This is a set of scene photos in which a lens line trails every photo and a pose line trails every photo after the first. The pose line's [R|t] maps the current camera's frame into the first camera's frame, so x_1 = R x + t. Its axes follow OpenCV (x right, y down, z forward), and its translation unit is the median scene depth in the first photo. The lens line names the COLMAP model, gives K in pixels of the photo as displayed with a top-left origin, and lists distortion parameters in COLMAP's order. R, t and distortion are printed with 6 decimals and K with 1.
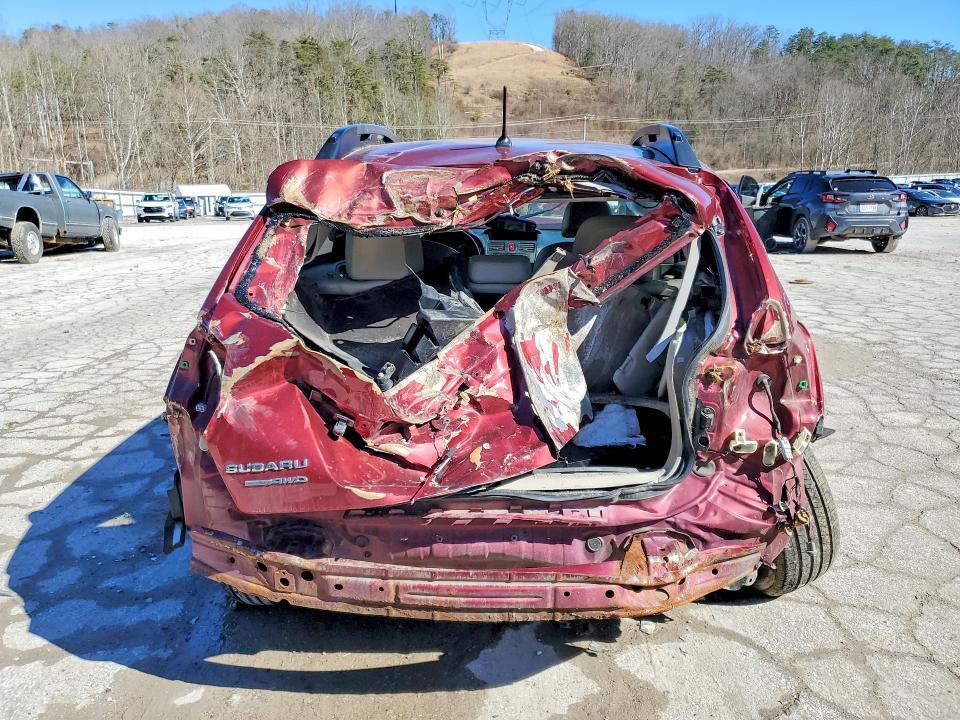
lens RADIAL K [[750.1, 0, 480.0], [0, 750.1, 360.0], [0, 0, 1]] dist [-0.004009, -0.000154]
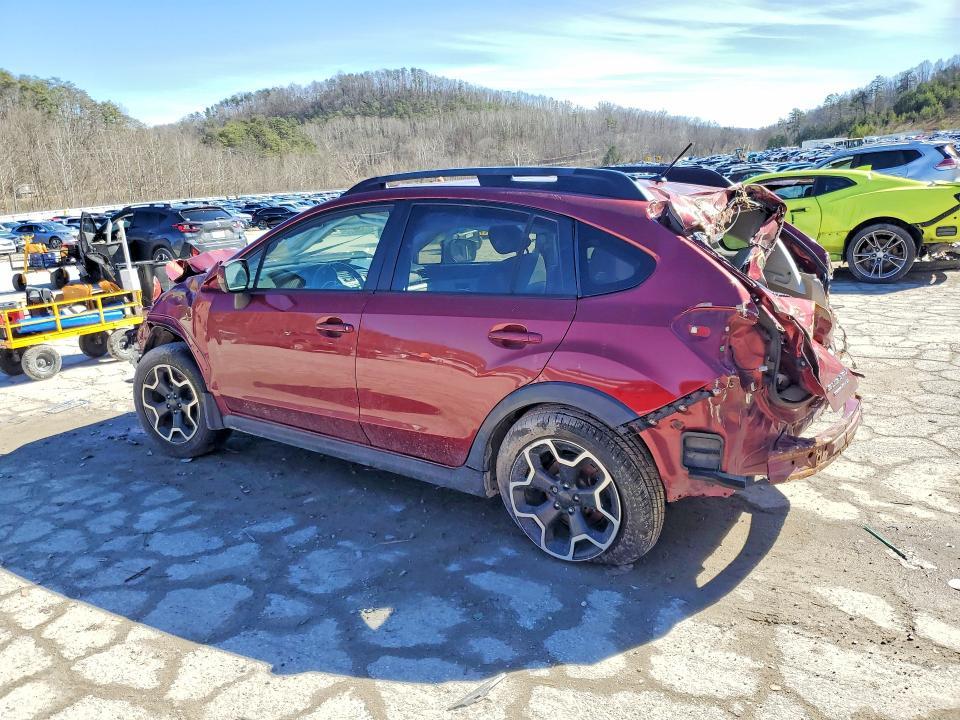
lens RADIAL K [[750.1, 0, 480.0], [0, 750.1, 360.0], [0, 0, 1]] dist [-0.004009, -0.000154]
pose [[0.540106, -0.208862, 0.815268, -1.425738], [0.242268, 0.966296, 0.087054, -0.160312], [-0.805973, 0.150495, 0.572502, 0.480676]]
